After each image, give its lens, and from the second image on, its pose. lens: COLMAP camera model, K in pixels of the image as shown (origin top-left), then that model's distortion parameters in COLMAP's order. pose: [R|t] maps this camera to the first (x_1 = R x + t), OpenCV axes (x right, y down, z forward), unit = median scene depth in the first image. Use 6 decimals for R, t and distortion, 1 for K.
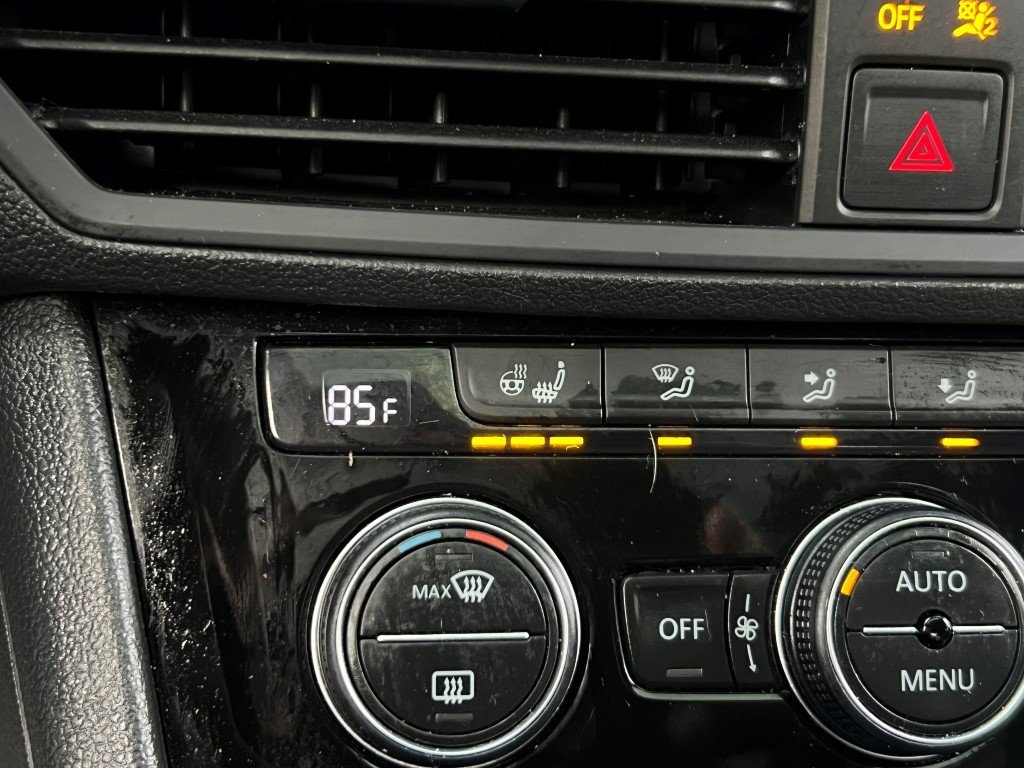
lens RADIAL K [[1295.4, 0, 512.0], [0, 1295.4, 384.0], [0, 0, 1]] dist [0.209454, -0.807343]
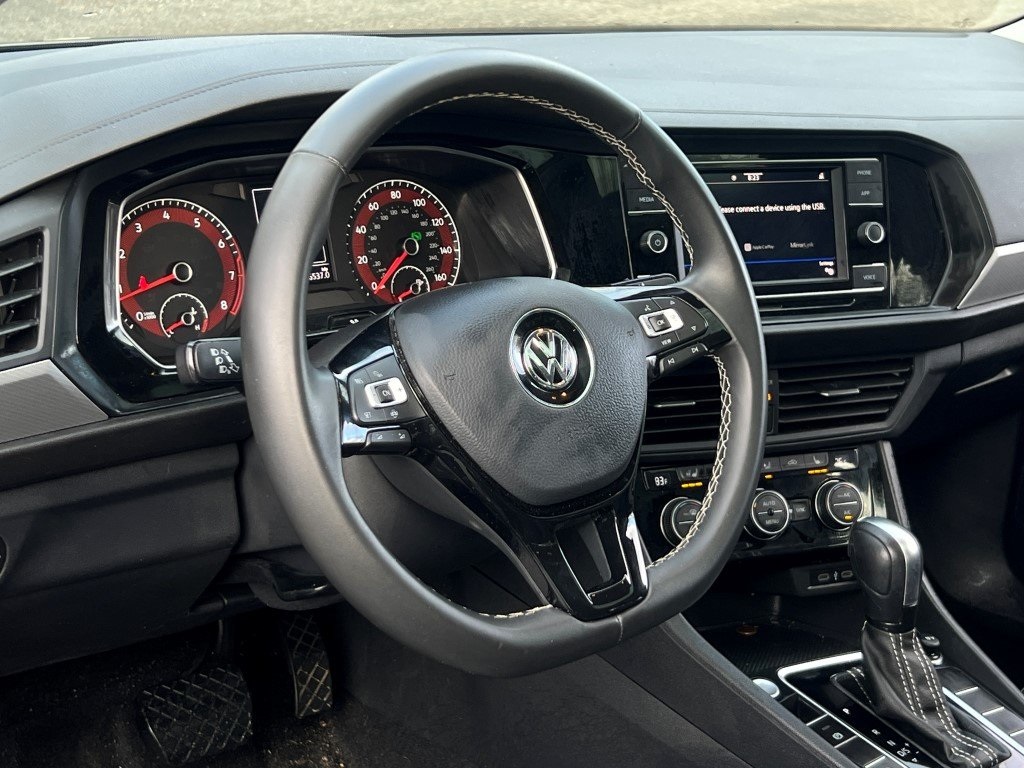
lens RADIAL K [[1626.2, 0, 512.0], [0, 1626.2, 384.0], [0, 0, 1]] dist [0.103816, -0.026846]
pose [[0.952344, -0.082034, 0.293788, -2.580362], [0.090560, 0.995770, -0.015513, -0.323552], [-0.291272, 0.041379, 0.955745, -5.044790]]
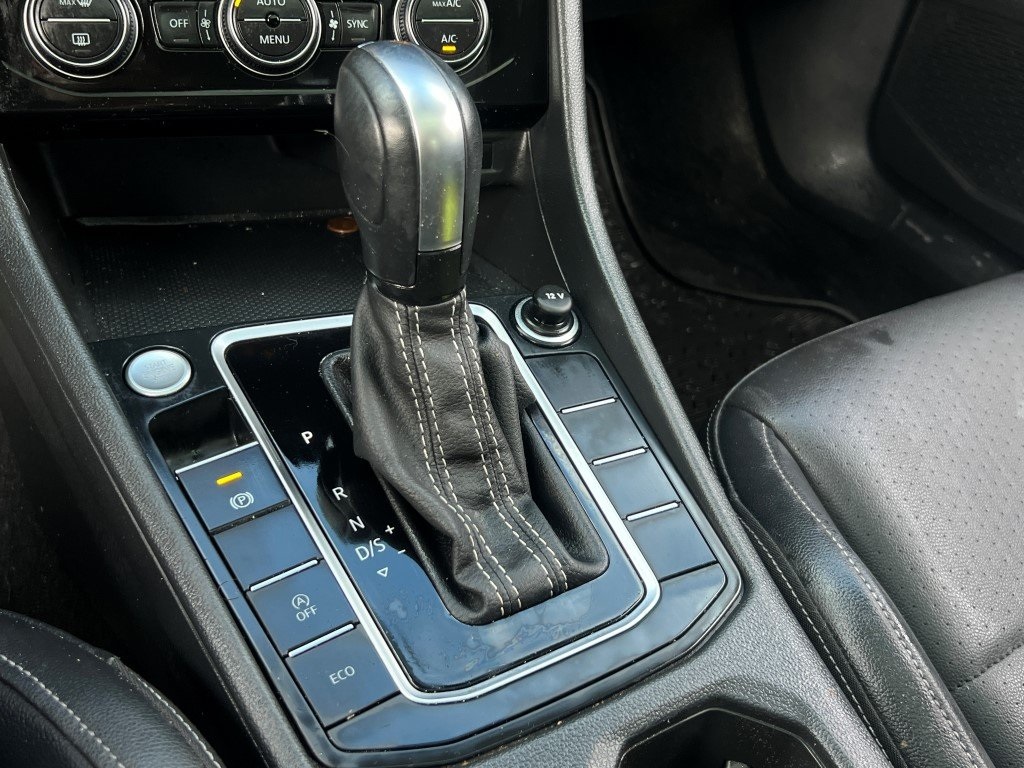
lens RADIAL K [[1041.9, 0, 512.0], [0, 1041.9, 384.0], [0, 0, 1]] dist [0.019860, -0.018102]
pose [[0.983586, -0.063579, 0.168869, 0.394714], [-0.000120, 0.935635, 0.352968, 0.129541], [-0.180441, -0.347195, 0.920270, -1.300719]]
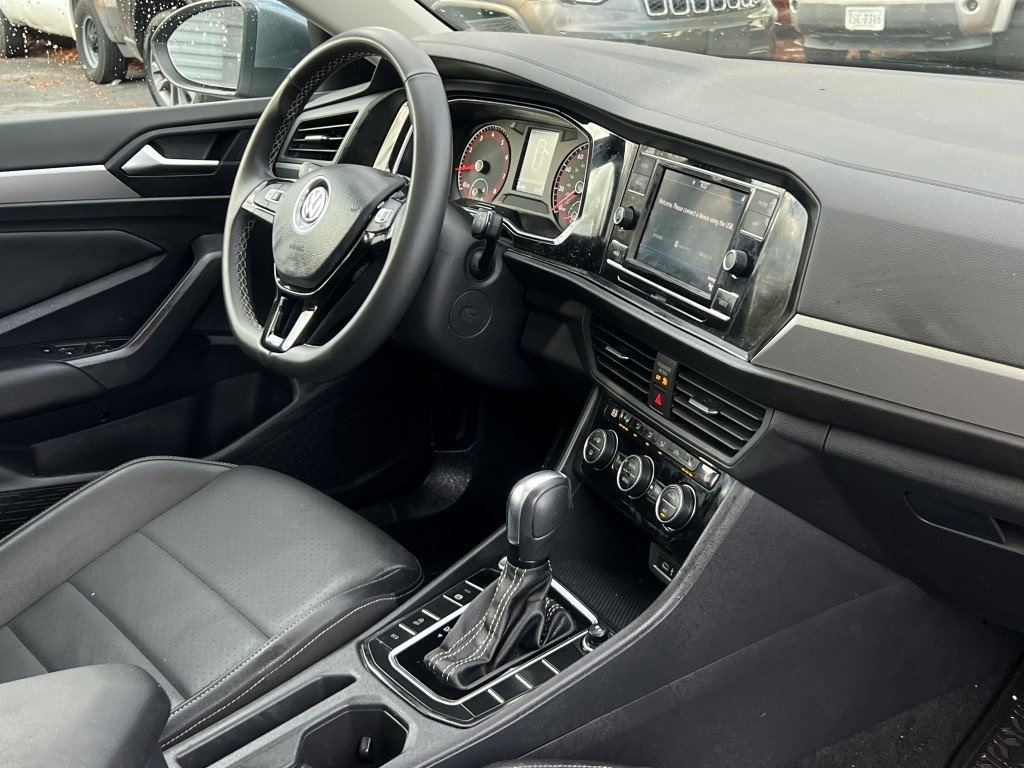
lens RADIAL K [[1295.4, 0, 512.0], [0, 1295.4, 384.0], [0, 0, 1]] dist [0.209454, -0.807343]
pose [[0.282469, 0.268710, -0.920873, 5.612160], [-0.300838, 0.936352, 0.180948, -1.128904], [0.910883, 0.225921, 0.345328, -1.670570]]
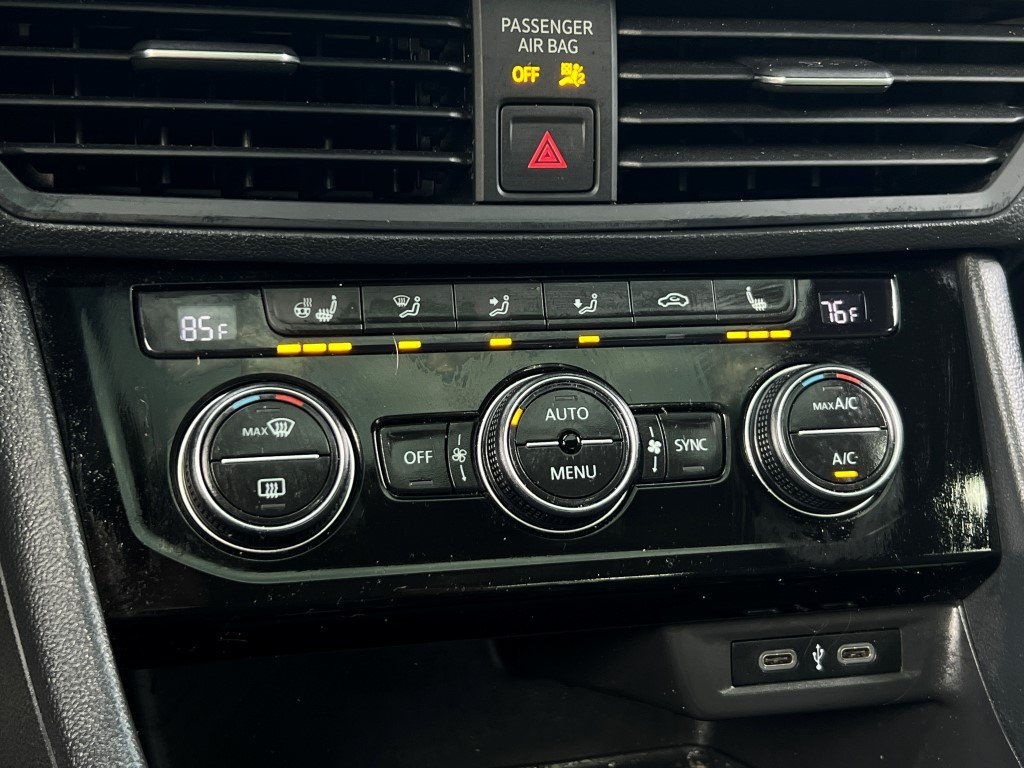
lens RADIAL K [[1342.4, 0, 512.0], [0, 1342.4, 384.0], [0, 0, 1]] dist [0.146565, -0.540362]
pose [[0.991006, -0.052289, 0.123179, 0.047851], [0.061344, 0.995596, -0.070896, 0.228527], [-0.118929, 0.077815, 0.989849, -0.653818]]
